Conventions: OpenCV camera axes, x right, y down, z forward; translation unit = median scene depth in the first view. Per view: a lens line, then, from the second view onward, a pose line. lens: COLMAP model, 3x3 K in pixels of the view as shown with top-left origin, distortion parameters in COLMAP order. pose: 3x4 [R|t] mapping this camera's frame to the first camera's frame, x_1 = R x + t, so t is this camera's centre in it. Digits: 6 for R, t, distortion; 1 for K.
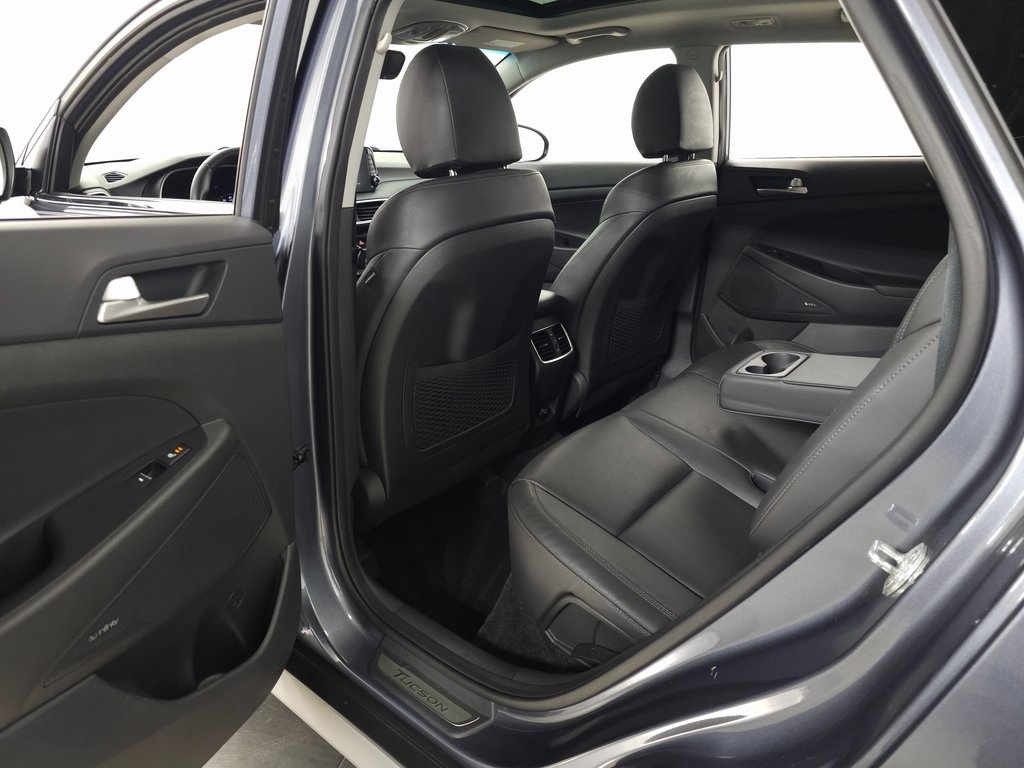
lens RADIAL K [[693.2, 0, 507.8], [0, 693.2, 384.9], [0, 0, 1]] dist [0.065182, -0.055808]
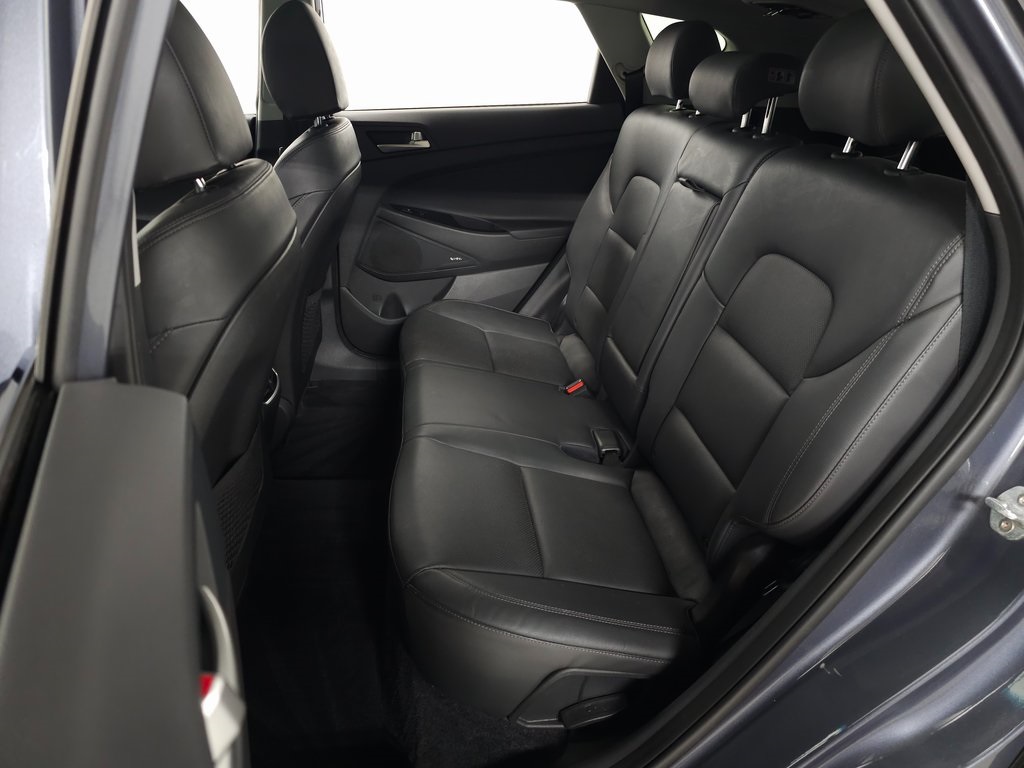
lens RADIAL K [[693.2, 0, 507.8], [0, 693.2, 384.9], [0, 0, 1]] dist [0.065182, -0.055808]
pose [[0.695347, -0.309562, 0.648586, -0.224177], [0.245338, 0.950508, 0.190640, -0.116573], [-0.675501, 0.026562, 0.736880, 0.222122]]
